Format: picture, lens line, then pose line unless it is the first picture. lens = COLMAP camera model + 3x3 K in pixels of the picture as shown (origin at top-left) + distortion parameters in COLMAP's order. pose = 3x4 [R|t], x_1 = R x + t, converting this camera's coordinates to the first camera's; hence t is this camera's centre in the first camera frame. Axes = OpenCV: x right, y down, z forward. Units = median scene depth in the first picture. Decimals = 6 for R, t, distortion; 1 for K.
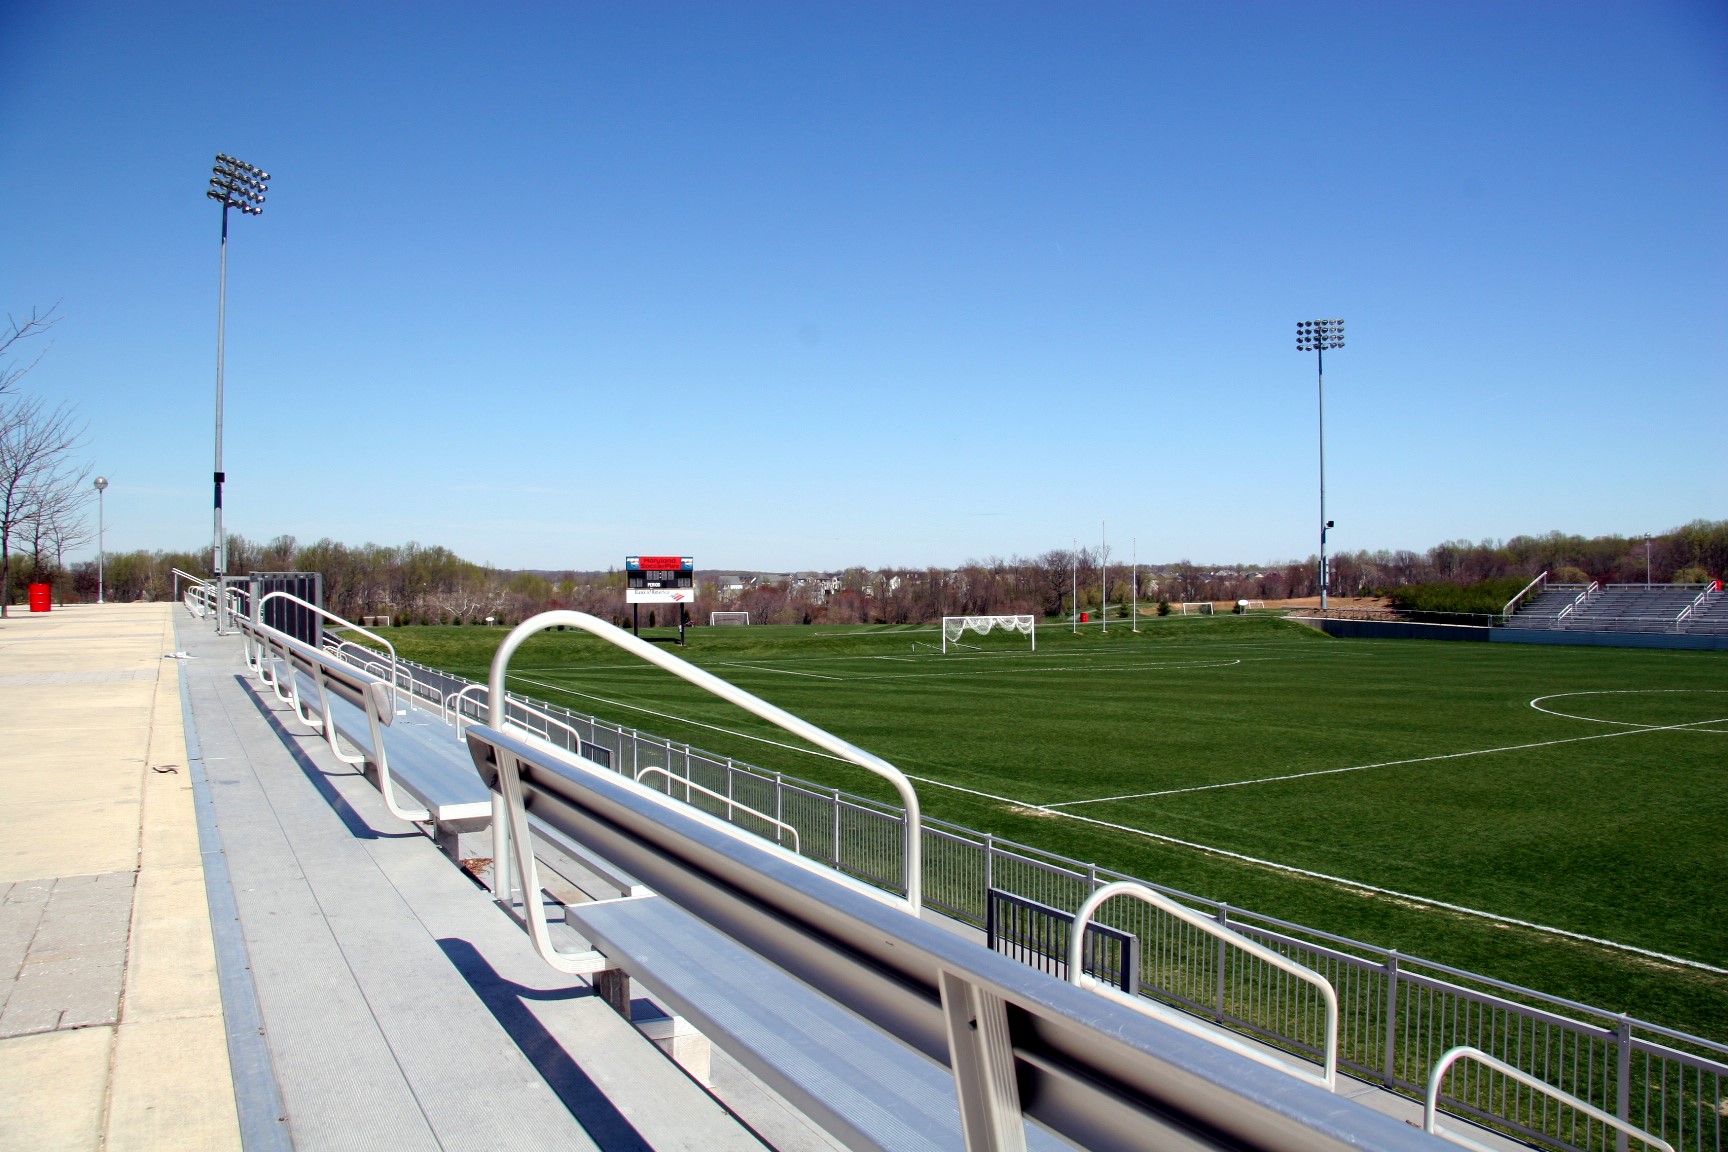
lens RADIAL K [[1317.9, 0, 855.8], [0, 1317.9, 582.6], [0, 0, 1]] dist [-0.074202, 0.001307]
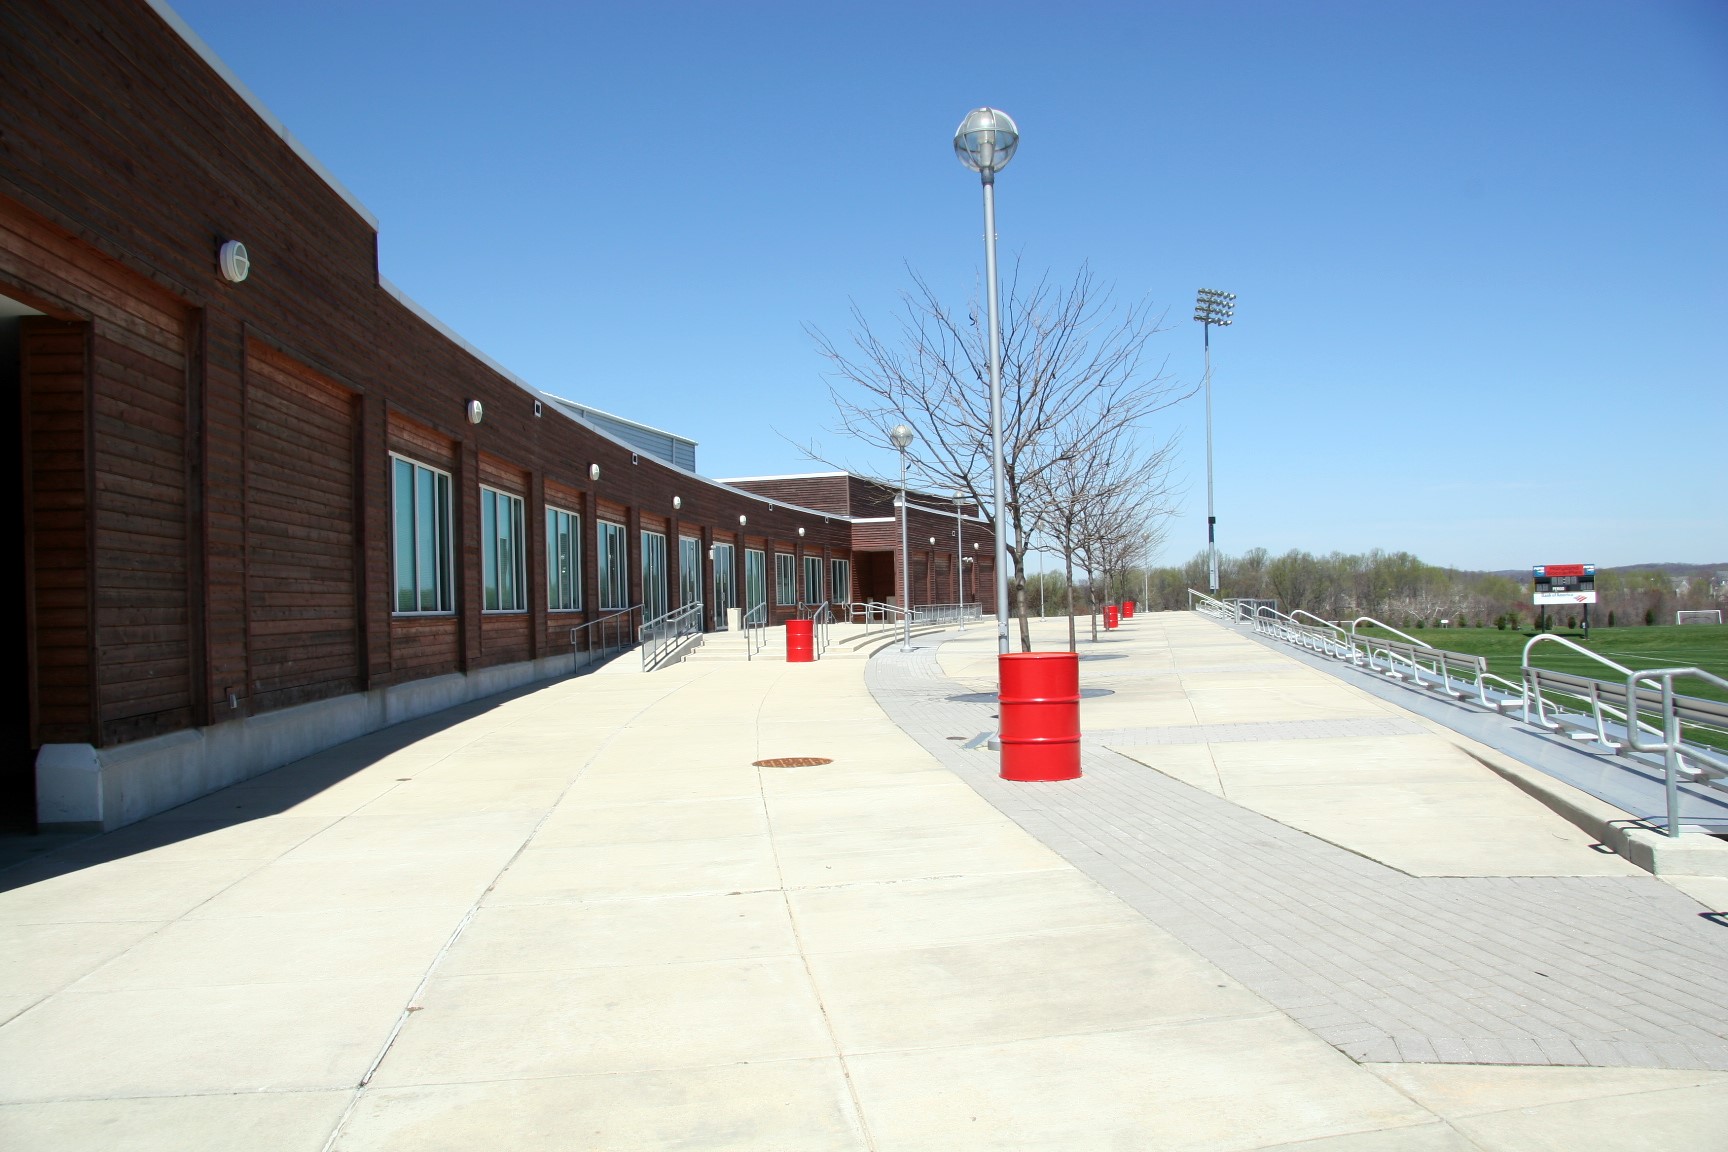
lens RADIAL K [[1317.9, 0, 855.8], [0, 1317.9, 582.6], [0, 0, 1]] dist [-0.074202, 0.001307]
pose [[0.756338, -0.030373, -0.653475, 0.124155], [0.027677, 0.999513, -0.014423, -0.004608], [0.653595, -0.007177, 0.756811, -0.287561]]
